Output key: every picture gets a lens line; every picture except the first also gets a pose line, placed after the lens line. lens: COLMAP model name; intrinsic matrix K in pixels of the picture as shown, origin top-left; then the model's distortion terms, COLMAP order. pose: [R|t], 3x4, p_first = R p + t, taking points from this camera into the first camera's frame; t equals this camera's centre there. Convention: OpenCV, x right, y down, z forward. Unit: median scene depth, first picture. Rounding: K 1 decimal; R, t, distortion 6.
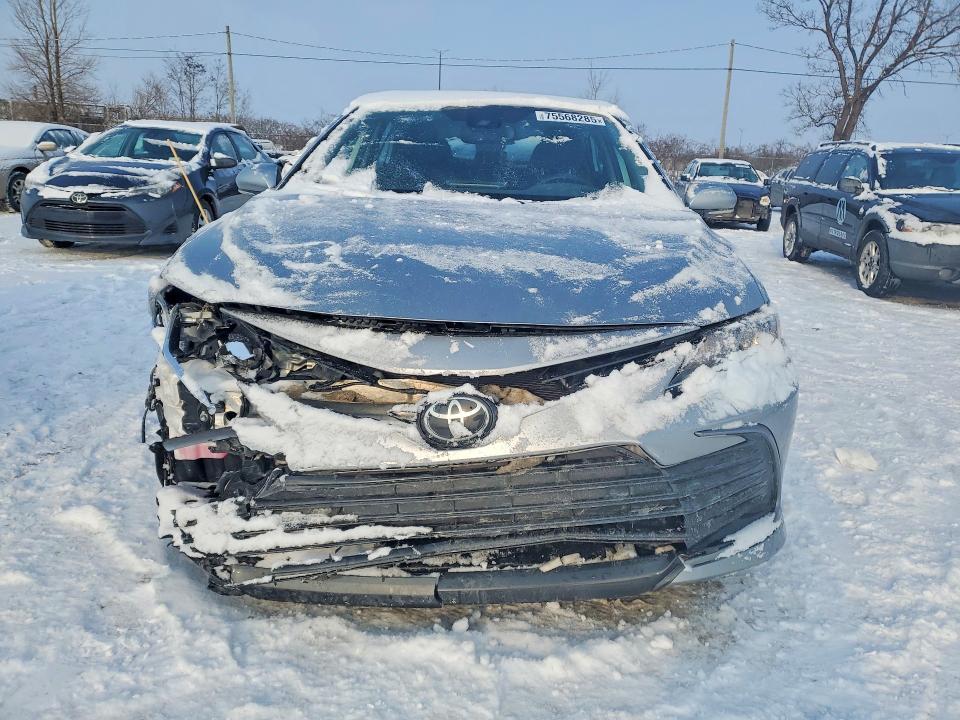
lens RADIAL K [[718.9, 0, 493.8], [0, 718.9, 356.8], [0, 0, 1]] dist [0.052580, -0.046439]
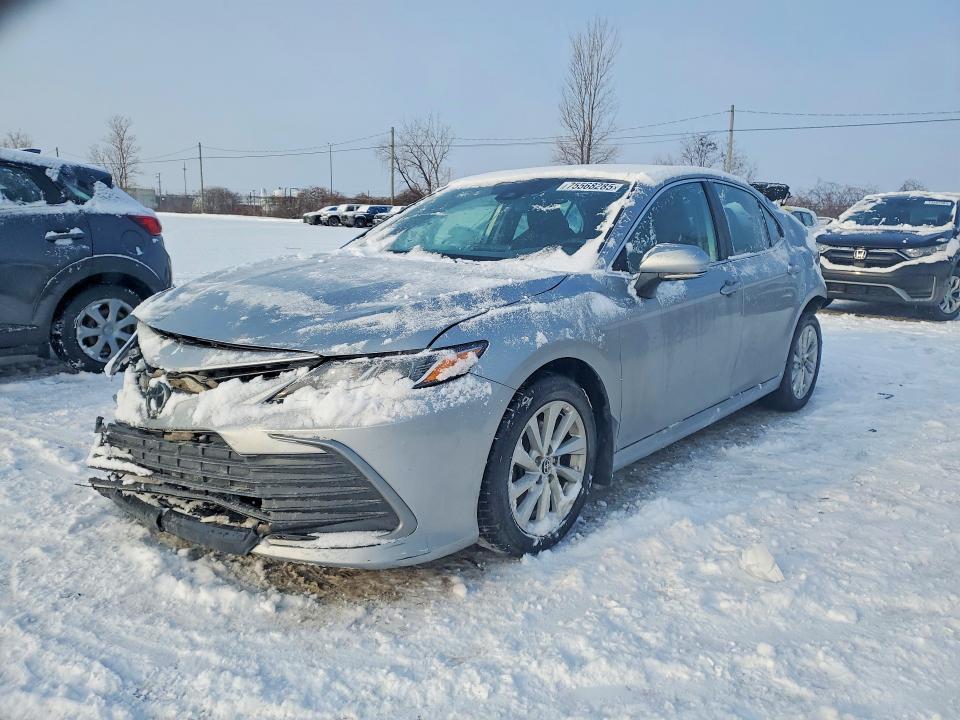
lens RADIAL K [[718.9, 0, 493.8], [0, 718.9, 356.8], [0, 0, 1]] dist [0.052580, -0.046439]
pose [[0.799402, 0.093726, -0.593441, 1.273370], [-0.147795, 0.988081, -0.043035, -0.031635], [0.582334, 0.122110, 0.803726, 0.181830]]
